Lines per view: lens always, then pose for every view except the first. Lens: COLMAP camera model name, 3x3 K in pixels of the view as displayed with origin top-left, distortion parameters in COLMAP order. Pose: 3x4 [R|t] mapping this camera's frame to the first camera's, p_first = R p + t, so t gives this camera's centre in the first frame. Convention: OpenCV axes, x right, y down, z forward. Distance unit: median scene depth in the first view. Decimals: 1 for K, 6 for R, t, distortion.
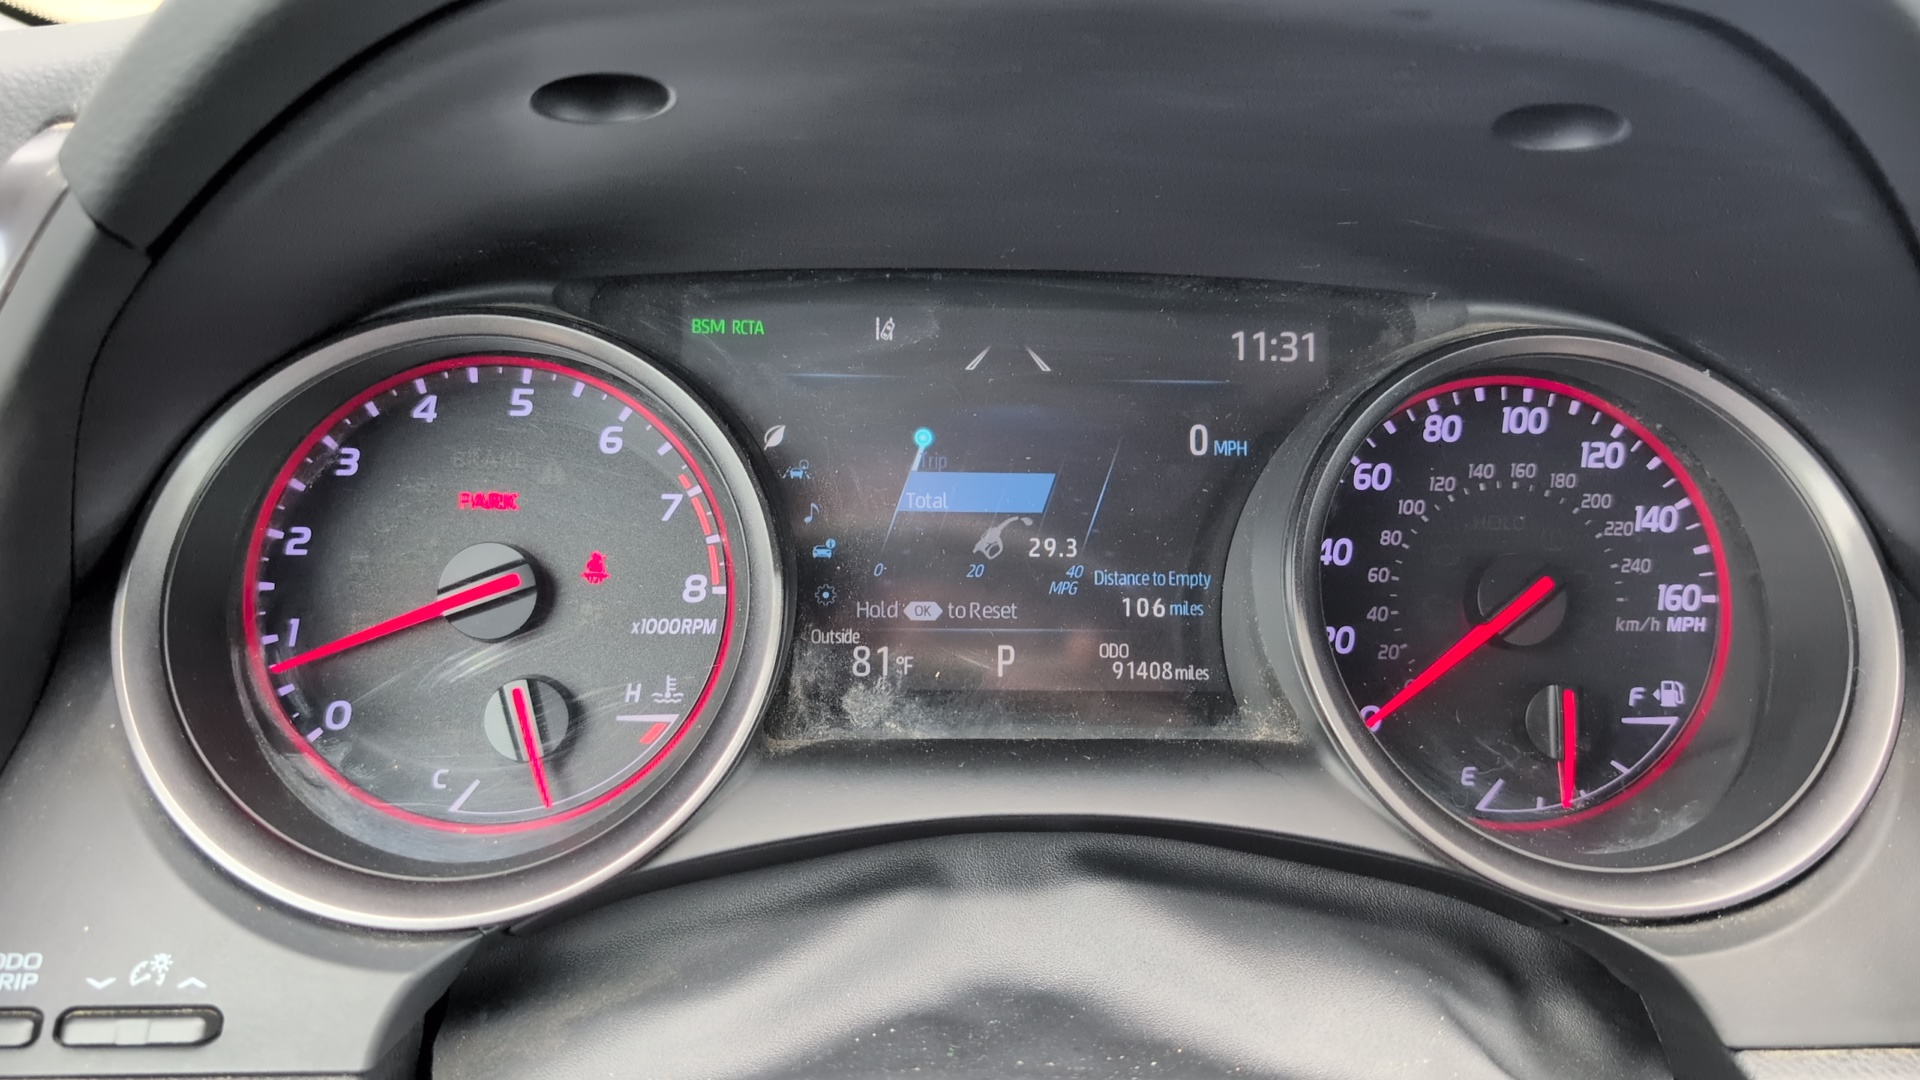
lens RADIAL K [[1625.2, 0, 961.8], [0, 1625.2, 549.2], [0, 0, 1]] dist [0.006950, -0.010856]
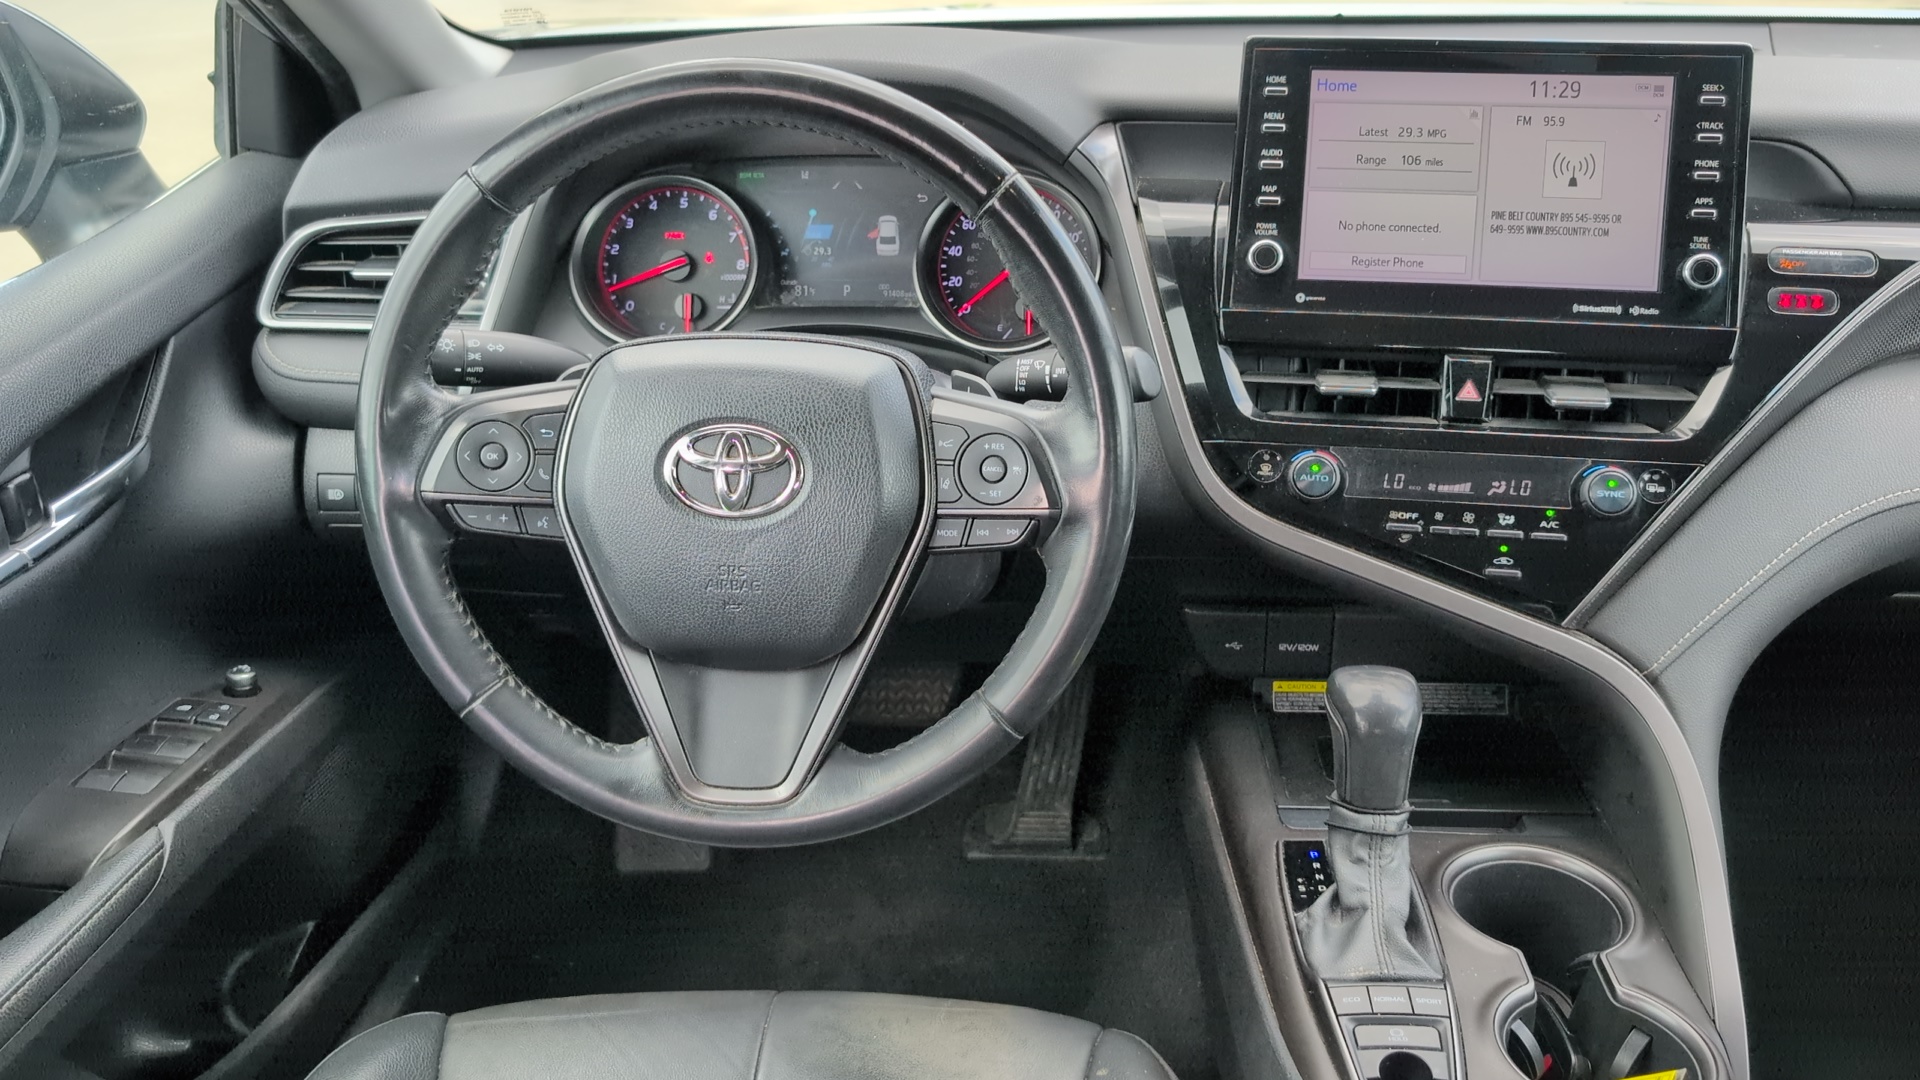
lens RADIAL K [[1625.2, 0, 961.8], [0, 1625.2, 549.2], [0, 0, 1]] dist [0.006950, -0.010856]
pose [[0.988920, 0.012113, -0.147957, 0.670121], [0.005787, 0.992762, 0.119957, 0.183253], [0.148339, -0.119485, 0.981692, -1.896391]]
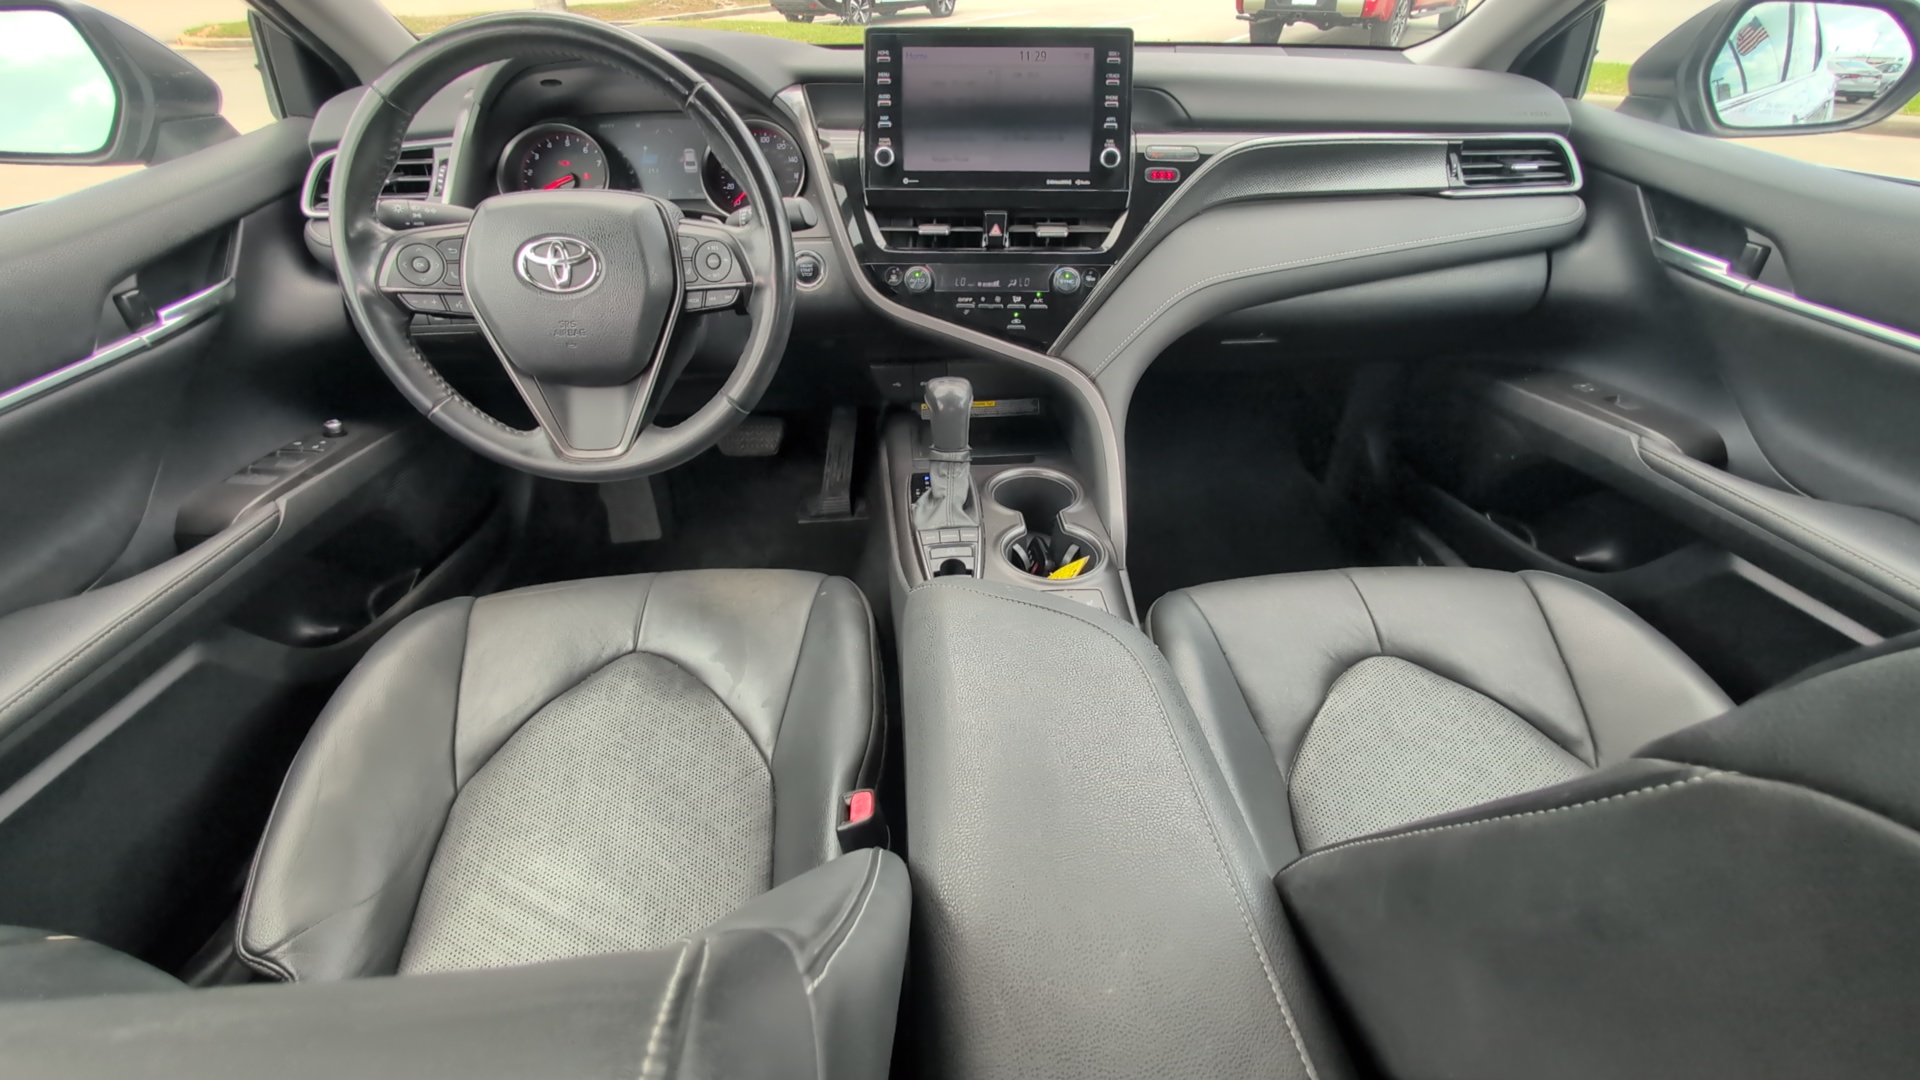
lens RADIAL K [[819.7, 0, 960.0], [0, 819.7, 540.0], [0, 0, 1]] dist [0.000274, 0.000261]
pose [[0.999144, -0.035722, -0.020855, 0.978554], [0.040179, 0.957960, 0.284074, 0.425152], [0.009831, -0.284669, 0.958575, -1.839270]]
